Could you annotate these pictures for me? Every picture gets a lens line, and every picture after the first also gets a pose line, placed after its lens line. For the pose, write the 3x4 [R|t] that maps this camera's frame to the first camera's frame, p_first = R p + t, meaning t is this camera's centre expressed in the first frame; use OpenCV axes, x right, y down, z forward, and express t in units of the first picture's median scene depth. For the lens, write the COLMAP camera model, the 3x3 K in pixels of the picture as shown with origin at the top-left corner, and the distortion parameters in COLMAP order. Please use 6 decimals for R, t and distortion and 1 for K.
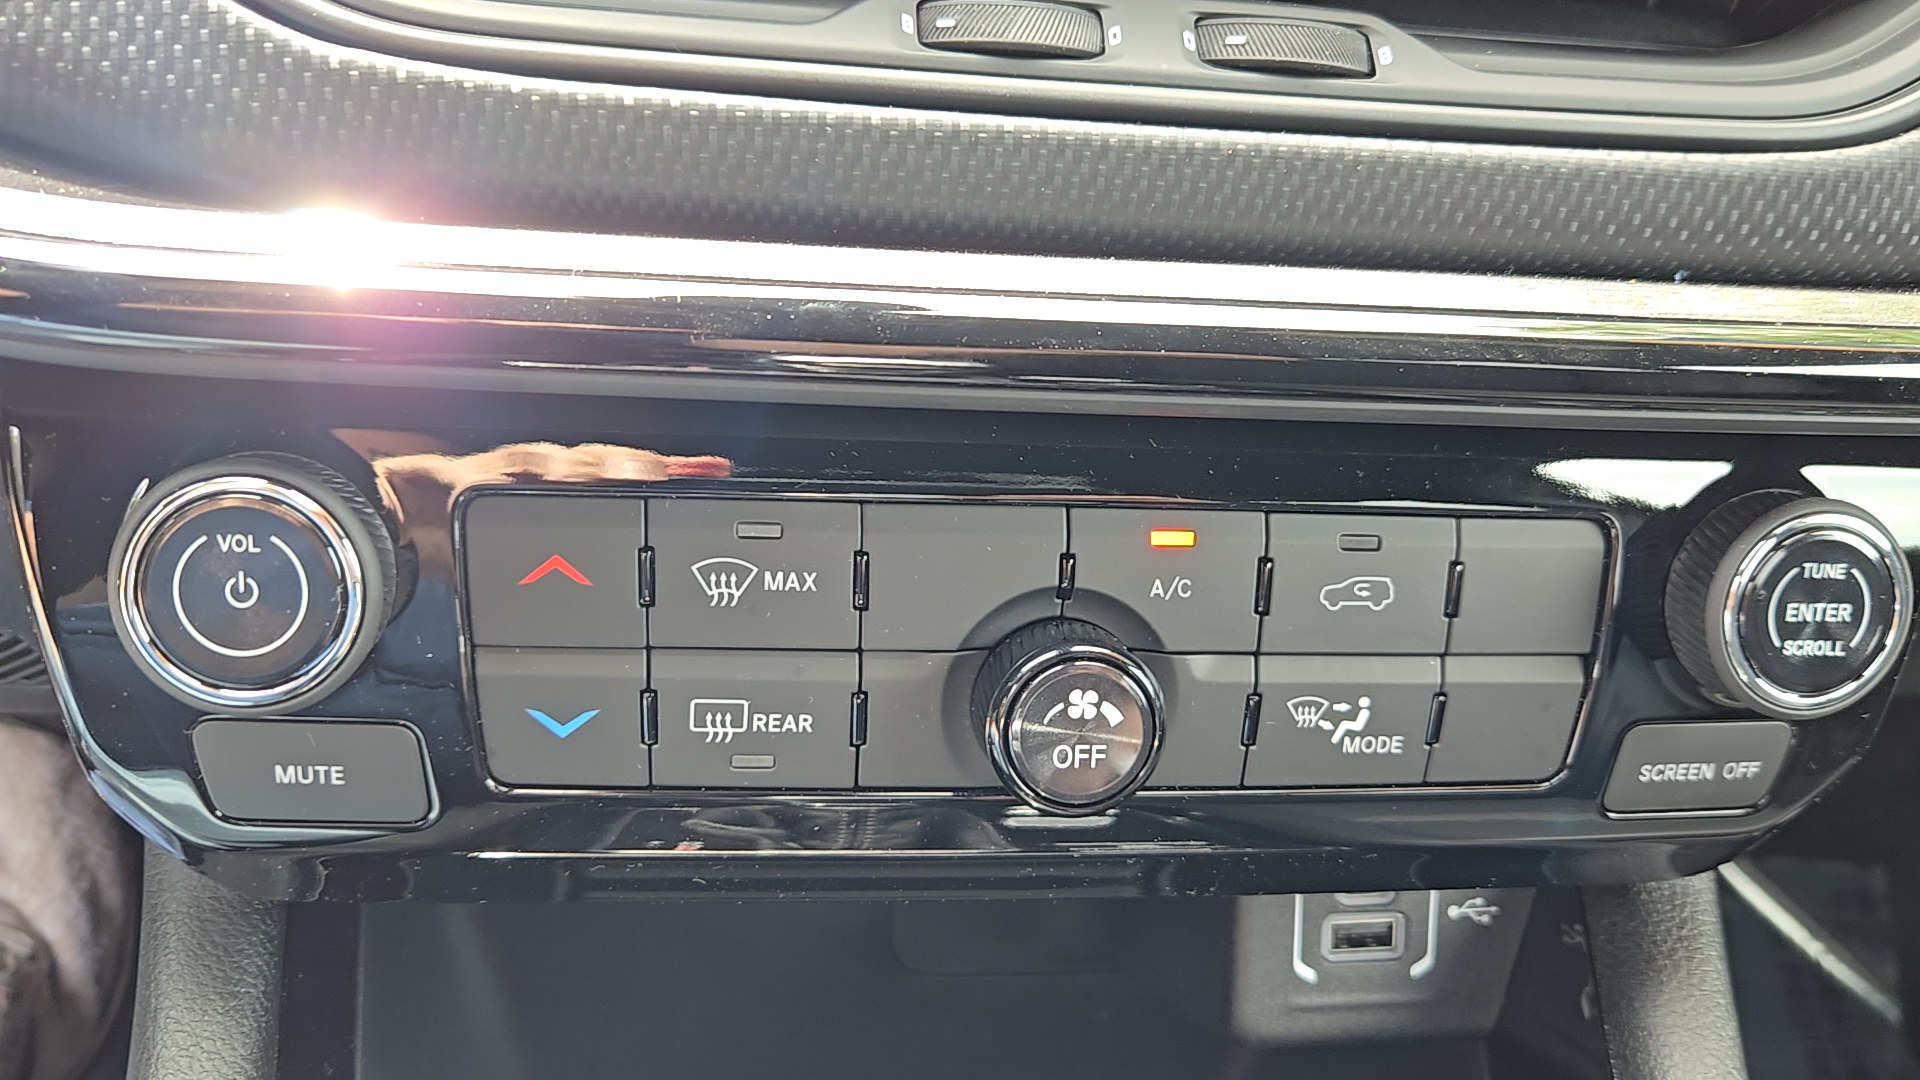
lens RADIAL K [[1661.5, 0, 970.5], [0, 1661.5, 523.7], [0, 0, 1]] dist [-0.009867, 0.001725]
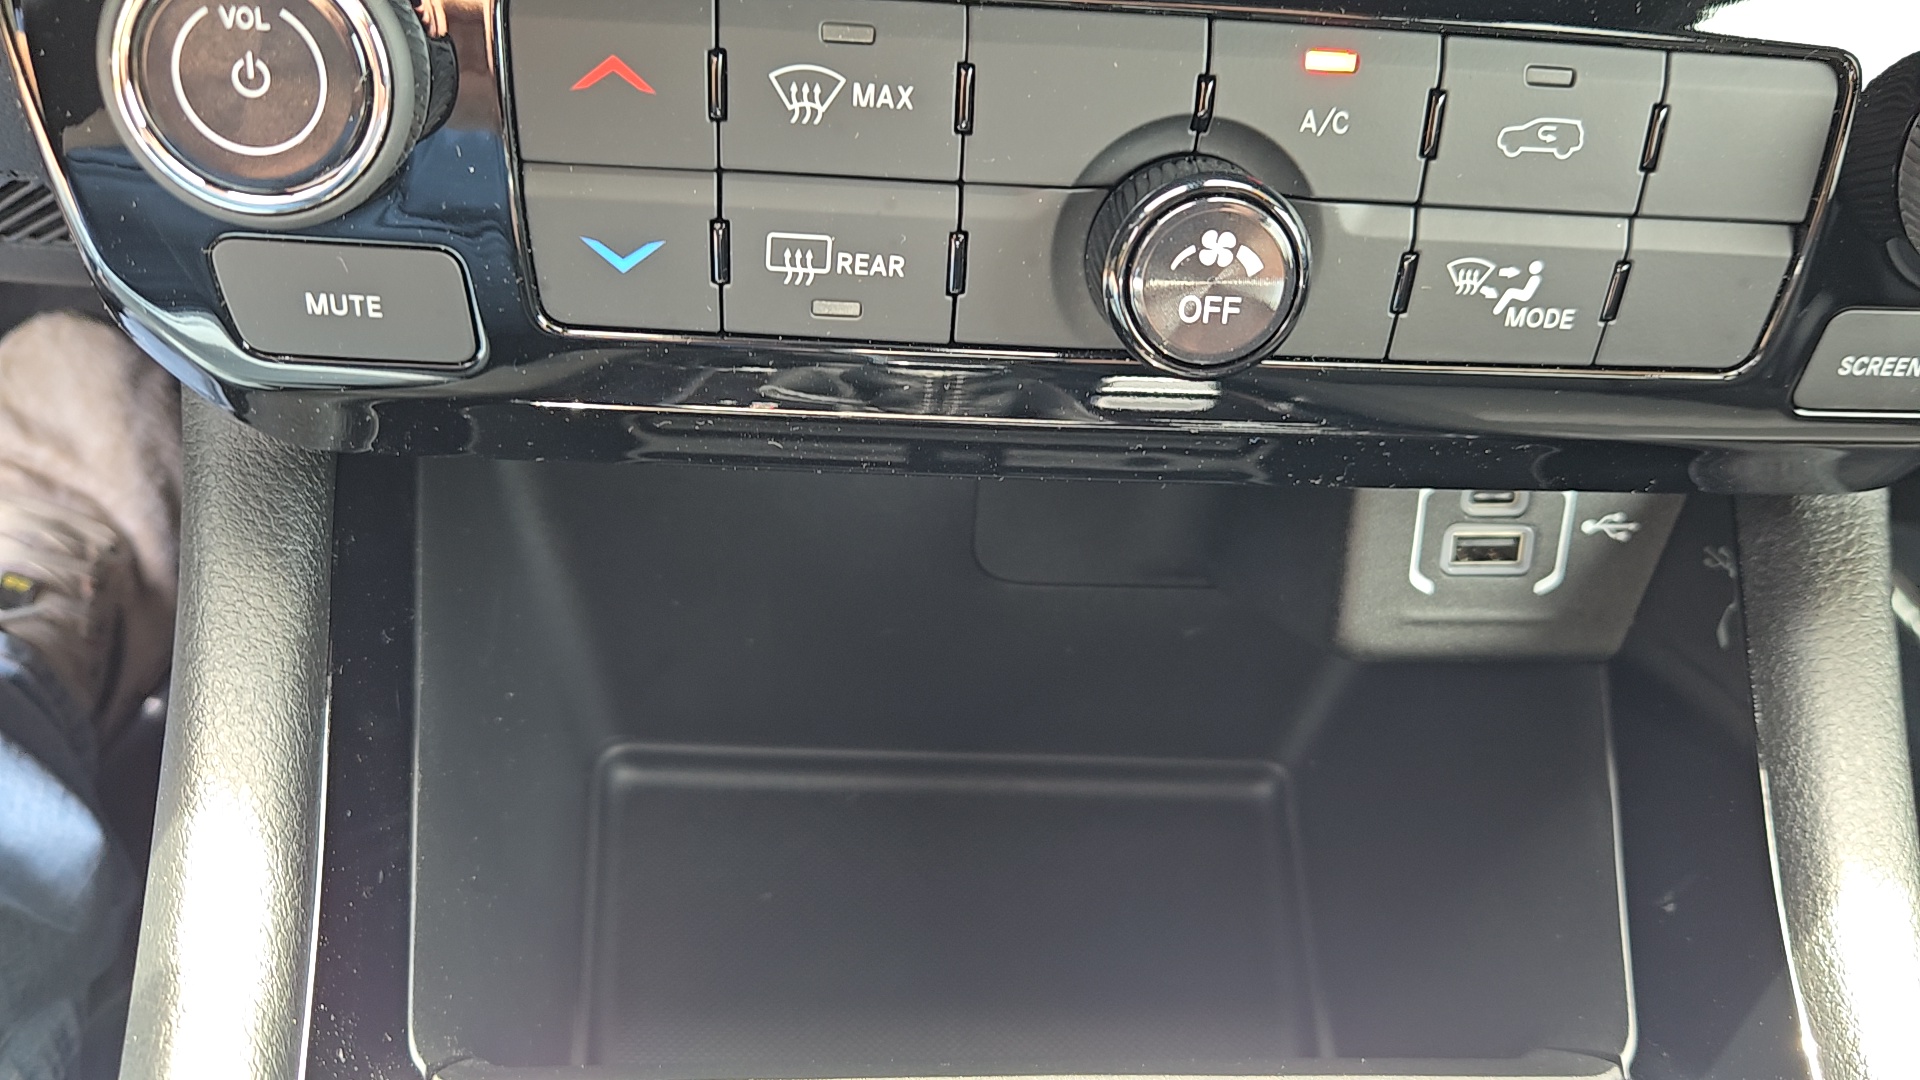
lens RADIAL K [[1587.4, 0, 965.0], [0, 1587.4, 534.5], [0, 0, 1]] dist [-0.006910, 0.006582]
pose [[0.998585, 0.038430, -0.036750, -0.026238], [-0.030585, 0.980476, 0.194244, 0.093599], [0.043498, -0.192845, 0.980265, 0.146570]]
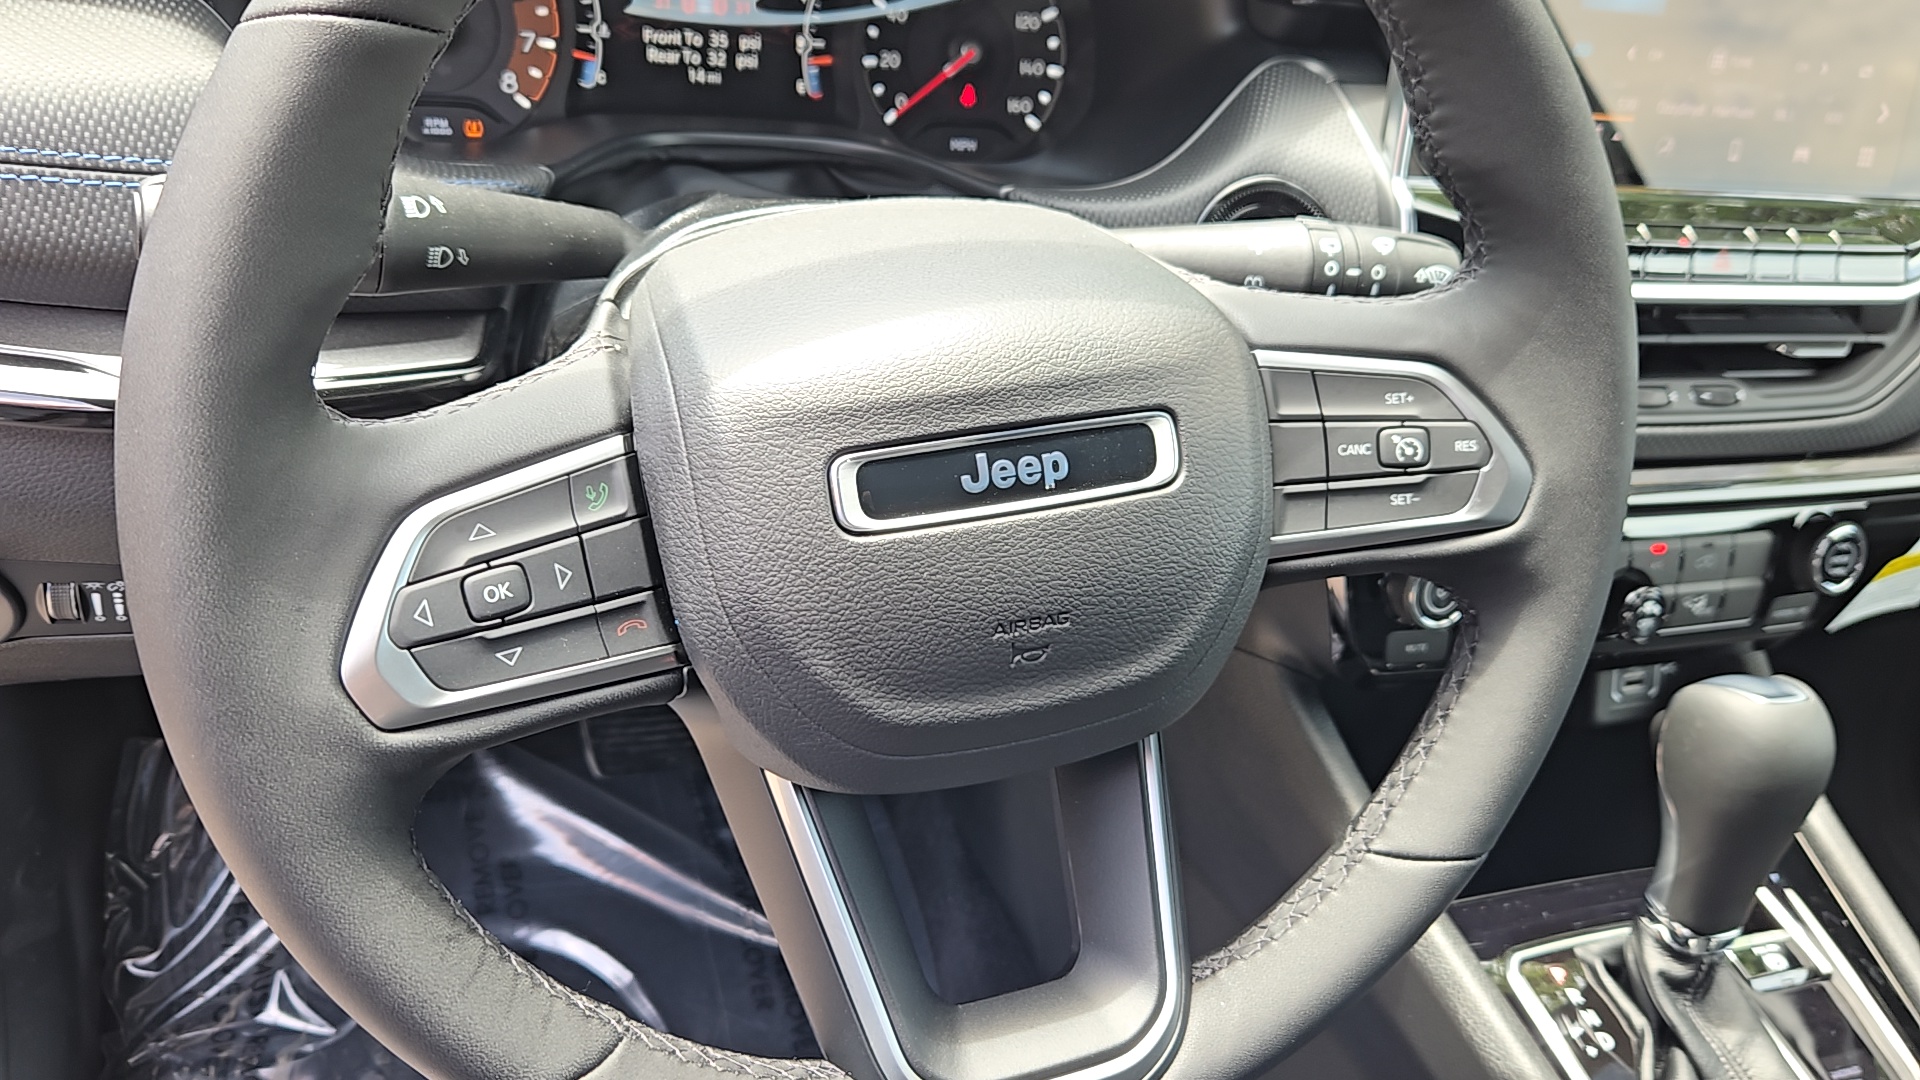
lens RADIAL K [[1587.4, 0, 956.6], [0, 1587.4, 527.5], [0, 0, 1]] dist [-0.006910, 0.006582]
pose [[0.964276, -0.061166, 0.257740, -1.811258], [0.040613, 0.995610, 0.084332, -0.316485], [-0.261767, -0.070852, 0.962527, -1.402602]]
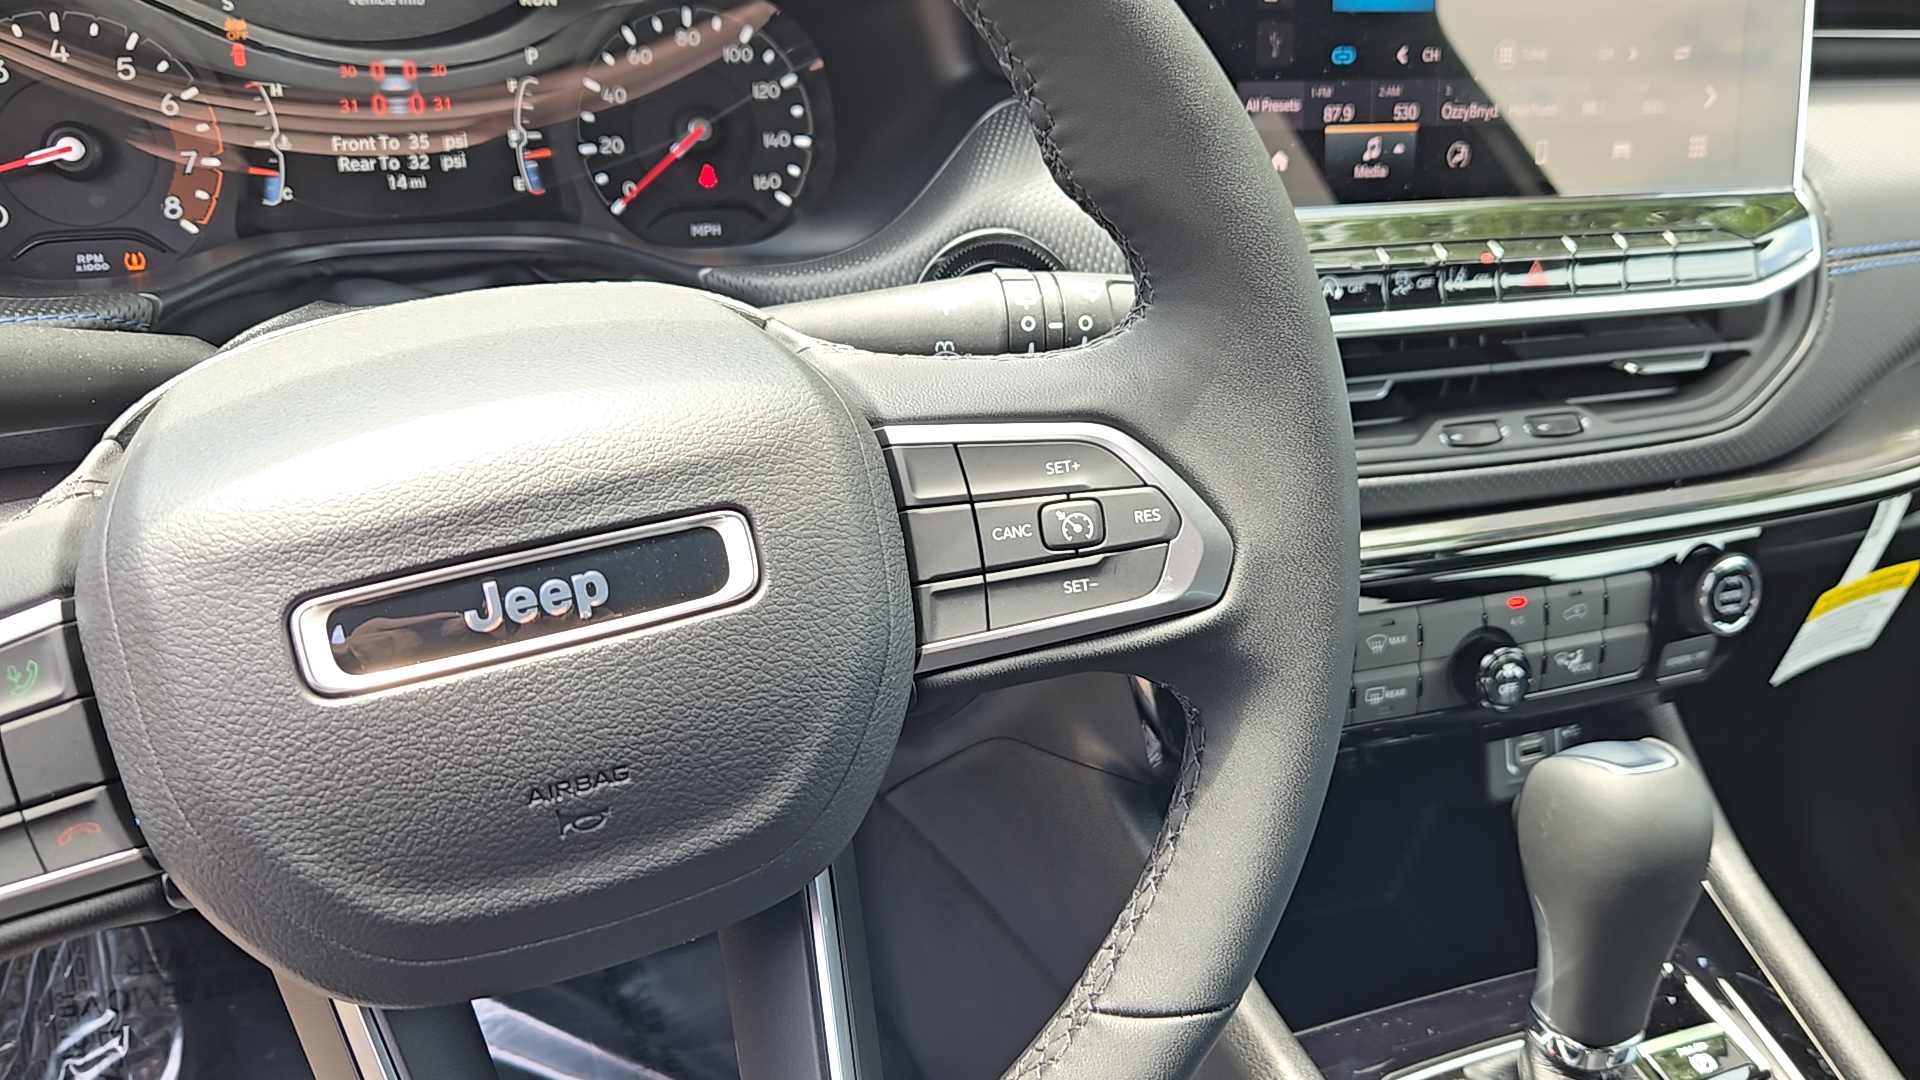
lens RADIAL K [[1587.4, 0, 962.0], [0, 1587.4, 534.9], [0, 0, 1]] dist [-0.006910, 0.006582]
pose [[0.961211, -0.134408, 0.240848, -1.311999], [0.131983, 0.990904, 0.026245, -0.277460], [-0.242185, 0.006561, 0.970208, -1.232680]]
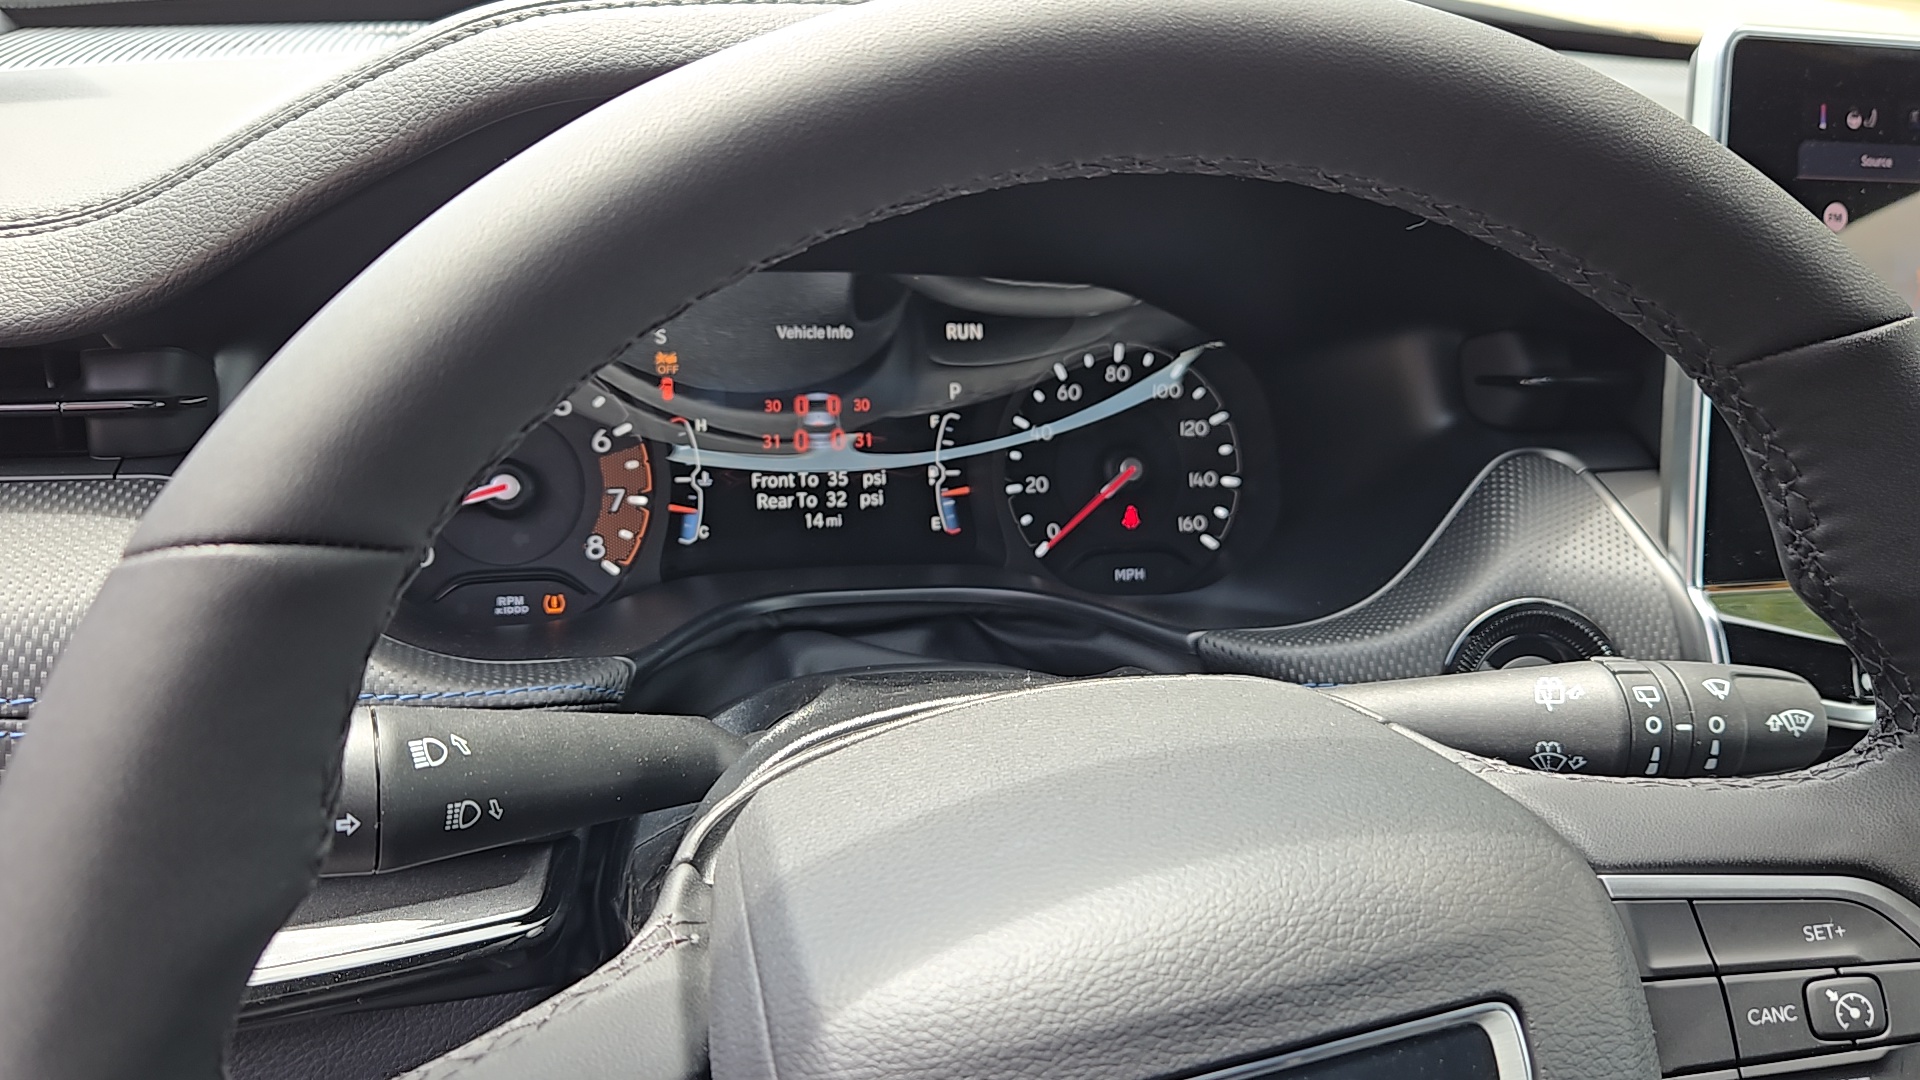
lens RADIAL K [[1587.4, 0, 967.7], [0, 1587.4, 549.2], [0, 0, 1]] dist [-0.006910, 0.006582]
pose [[0.979181, -0.074225, 0.188930, -1.714244], [0.102450, 0.984216, -0.144303, -0.475748], [-0.175237, 0.160655, 0.971330, -0.909453]]
